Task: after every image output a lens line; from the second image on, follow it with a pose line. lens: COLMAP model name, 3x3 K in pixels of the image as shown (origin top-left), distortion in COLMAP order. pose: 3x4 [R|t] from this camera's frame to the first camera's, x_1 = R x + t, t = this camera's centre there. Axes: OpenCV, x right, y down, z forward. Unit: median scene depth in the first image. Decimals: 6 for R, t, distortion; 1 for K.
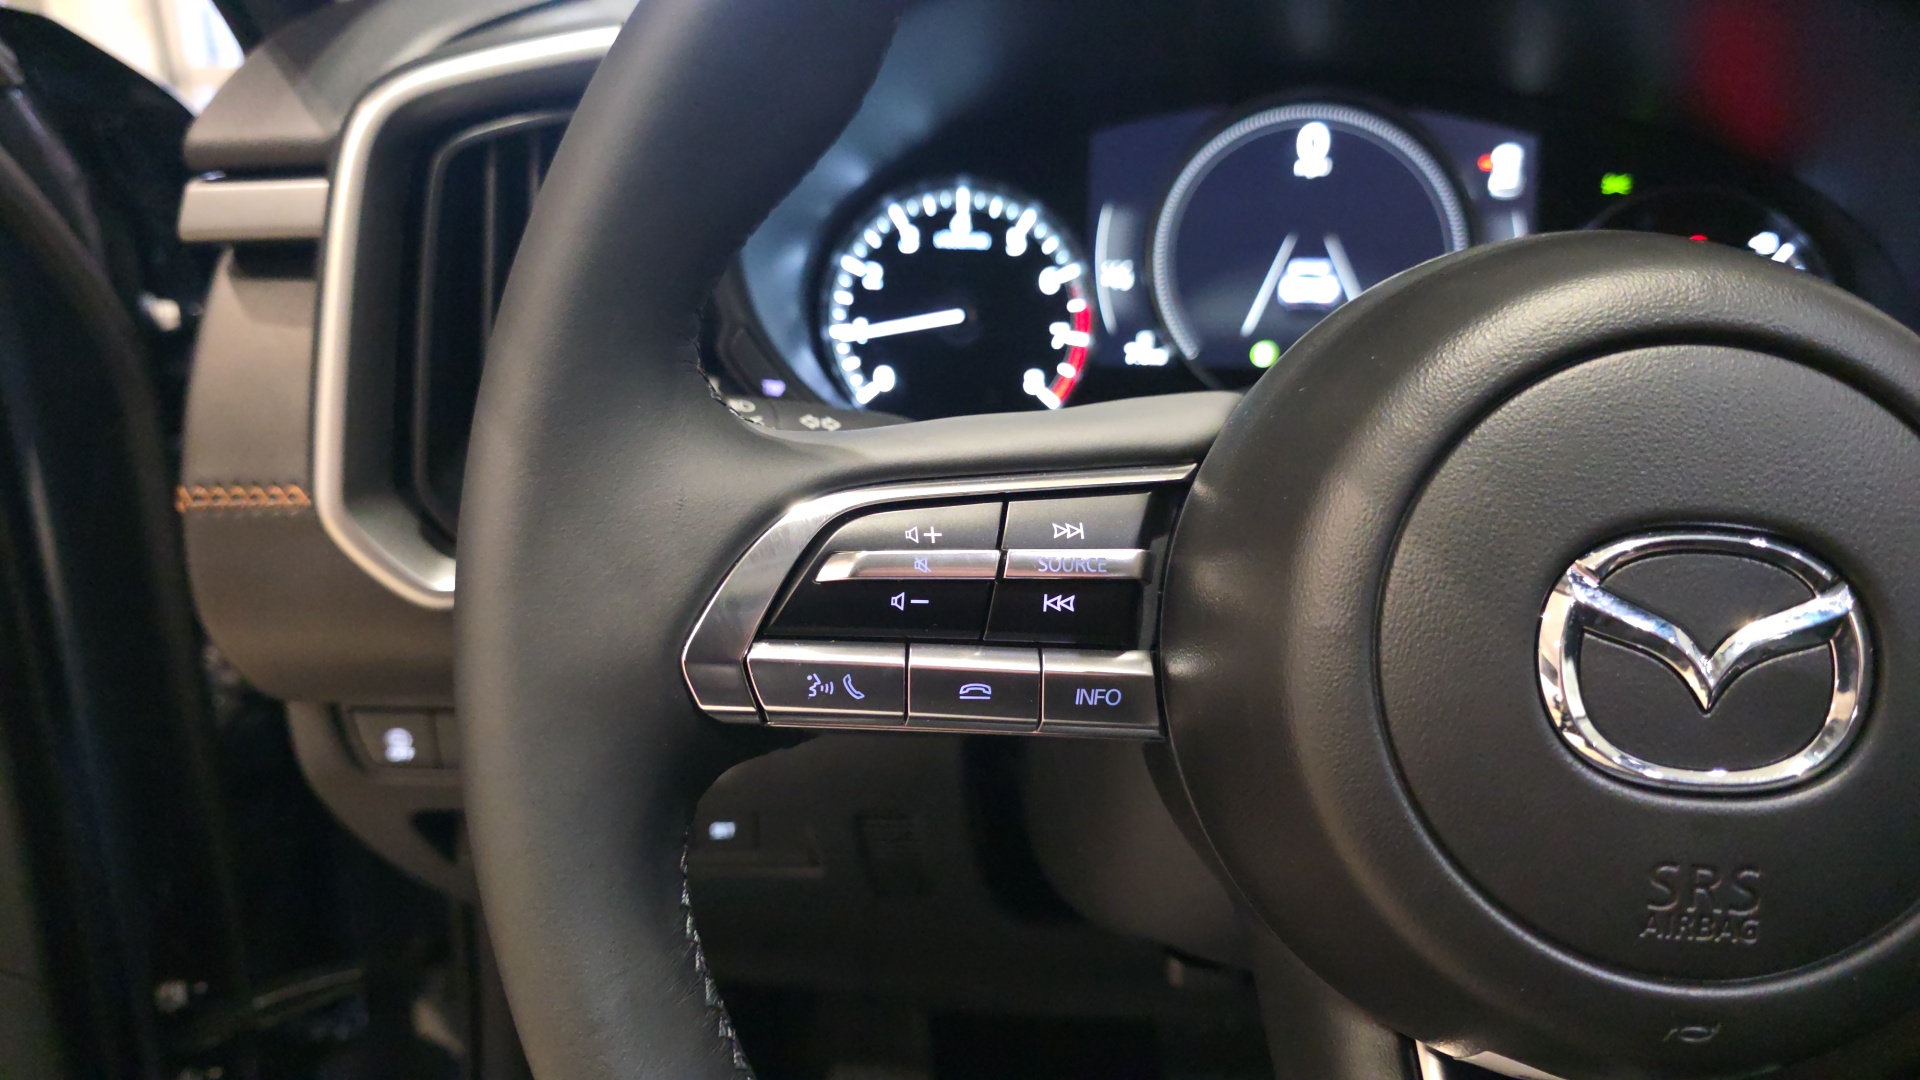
lens RADIAL K [[1119.9, 0, 960.0], [0, 1119.9, 540.0], [0, 0, 1]] dist [0.037335, -0.045955]
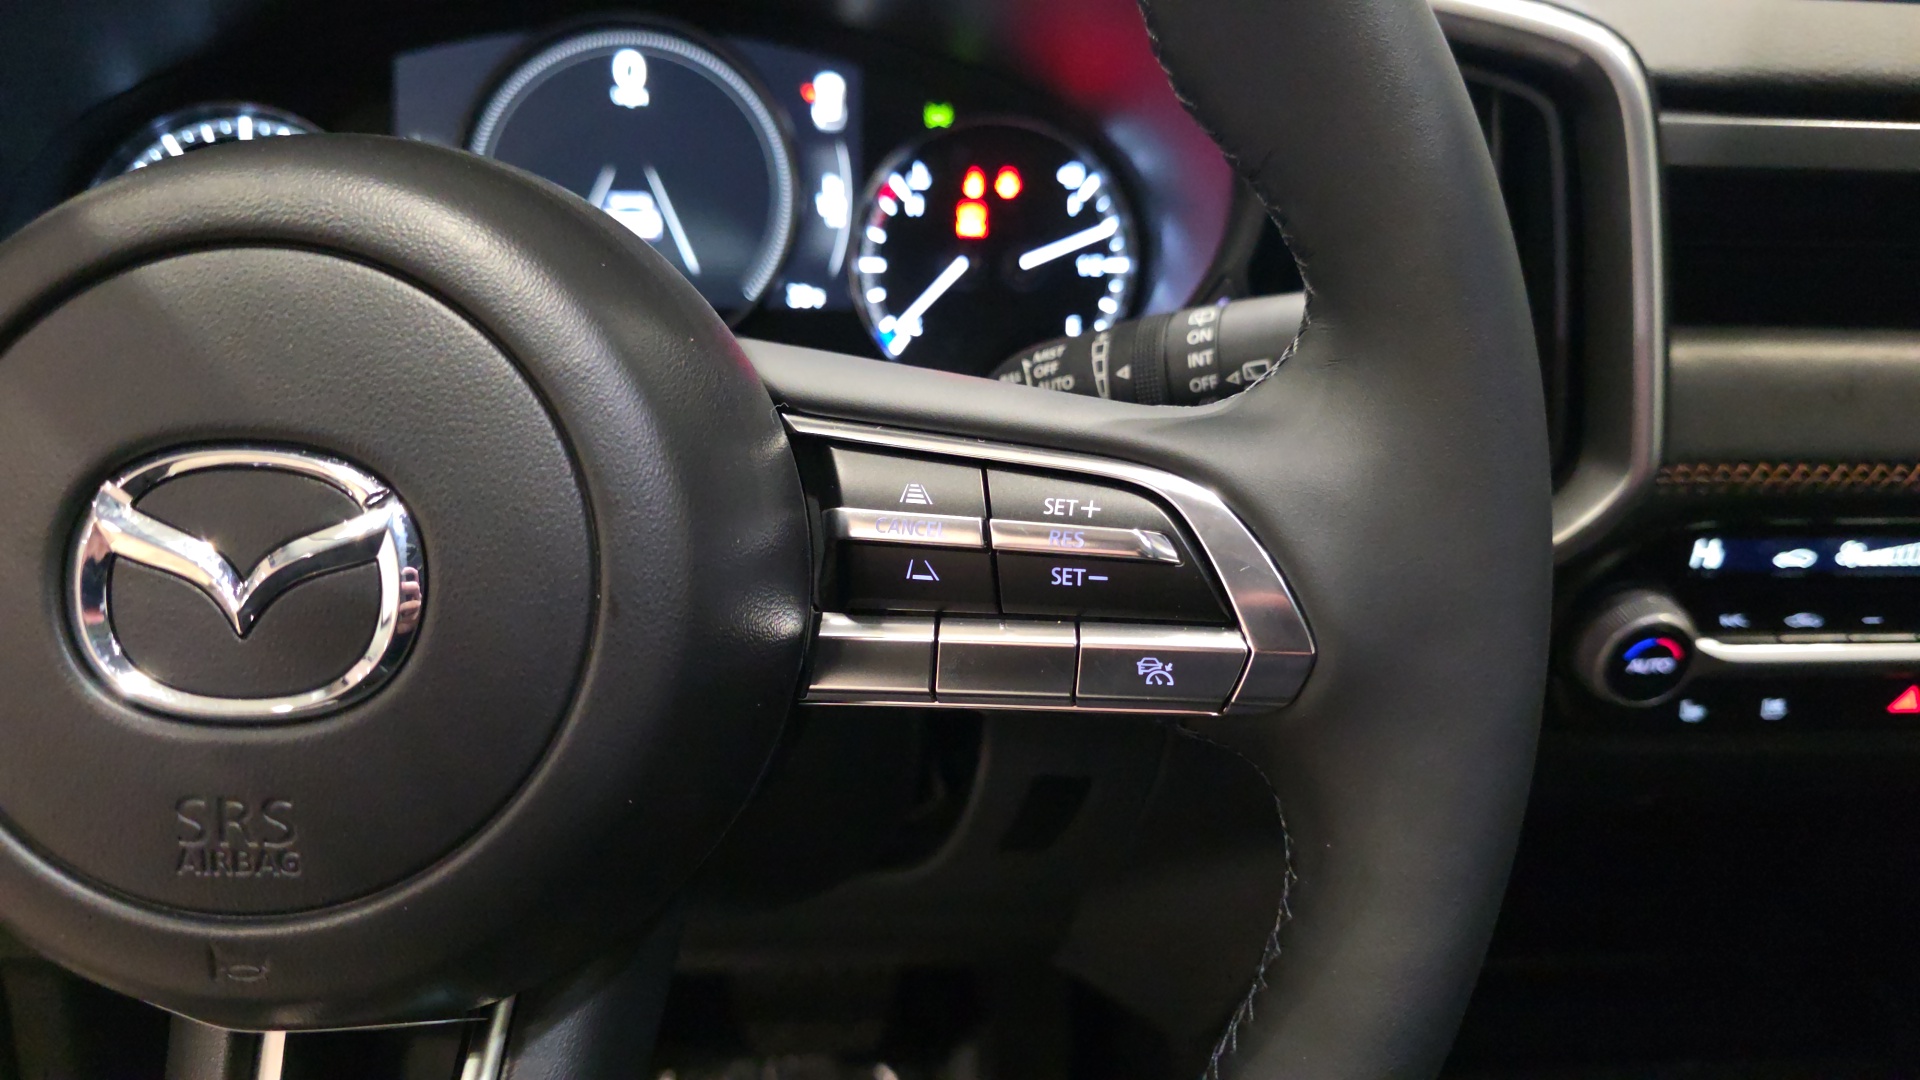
lens RADIAL K [[1119.9, 0, 960.0], [0, 1119.9, 540.0], [0, 0, 1]] dist [0.037335, -0.045955]
pose [[0.994765, -0.027331, 0.098462, 1.169856], [0.024036, 0.999116, 0.034489, 0.053210], [-0.099318, -0.031942, 0.994543, 0.001340]]
